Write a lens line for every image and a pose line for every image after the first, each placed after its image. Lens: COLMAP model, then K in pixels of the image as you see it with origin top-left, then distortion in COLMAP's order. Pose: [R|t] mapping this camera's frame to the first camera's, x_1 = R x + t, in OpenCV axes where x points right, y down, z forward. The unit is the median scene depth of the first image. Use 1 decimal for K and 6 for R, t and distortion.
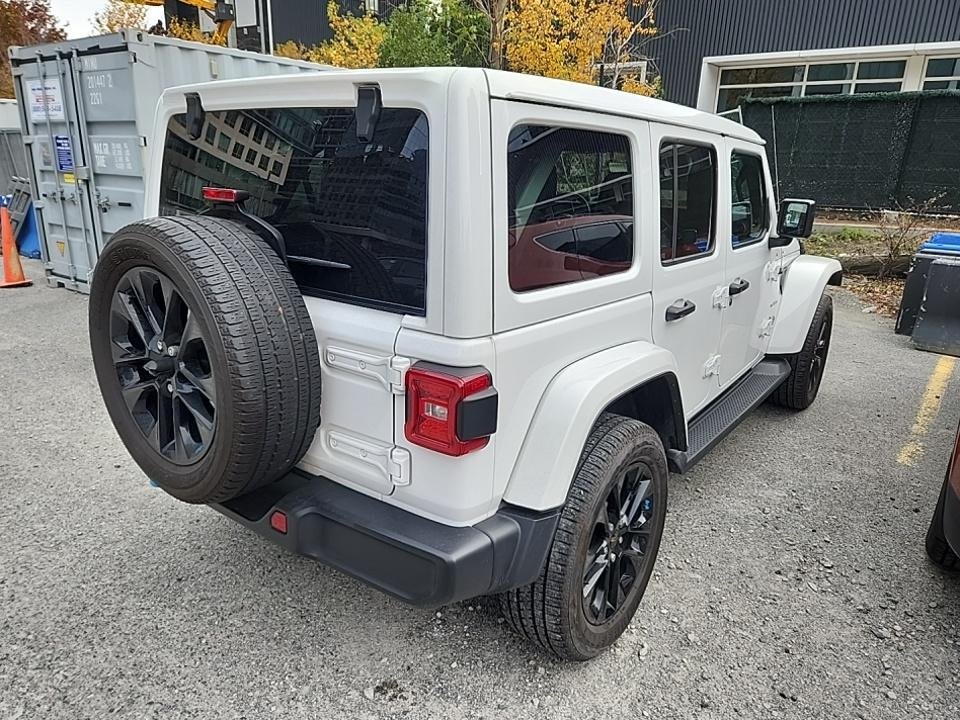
lens RADIAL K [[680.5, 0, 472.9], [0, 680.5, 361.2], [0, 0, 1]] dist [0.096455, -0.086609]
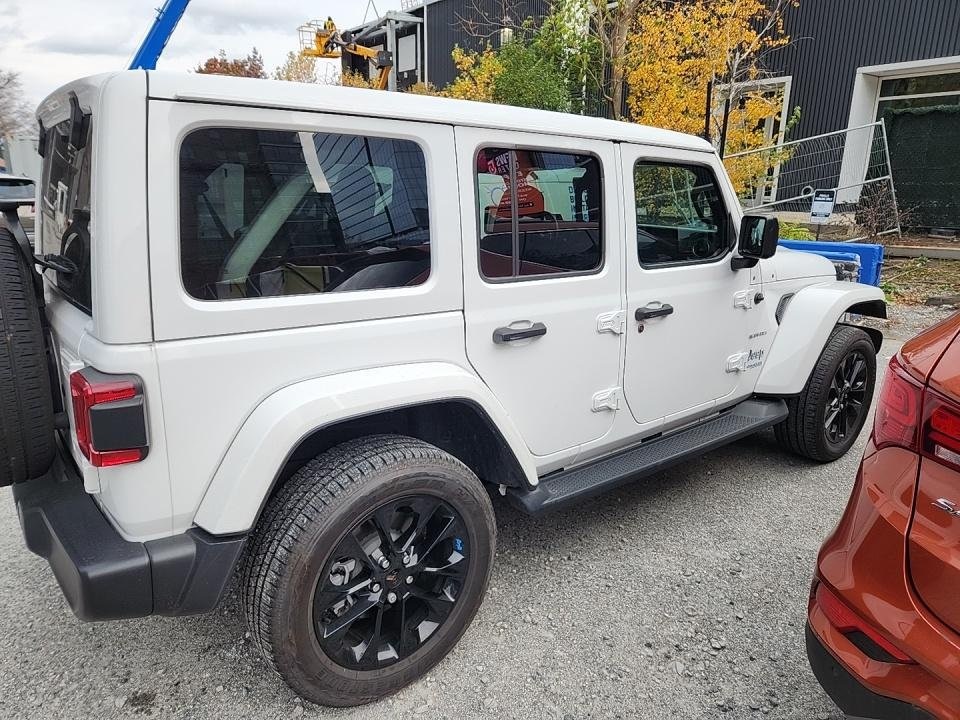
lens RADIAL K [[670.0, 0, 480.0], [0, 670.0, 360.0], [0, 0, 1]] dist [0.083326, -0.086387]
pose [[0.963083, 0.047502, -0.264981, 0.355757], [-0.057858, 0.997830, -0.031413, -0.005302], [0.262914, 0.045584, 0.963742, 0.100054]]
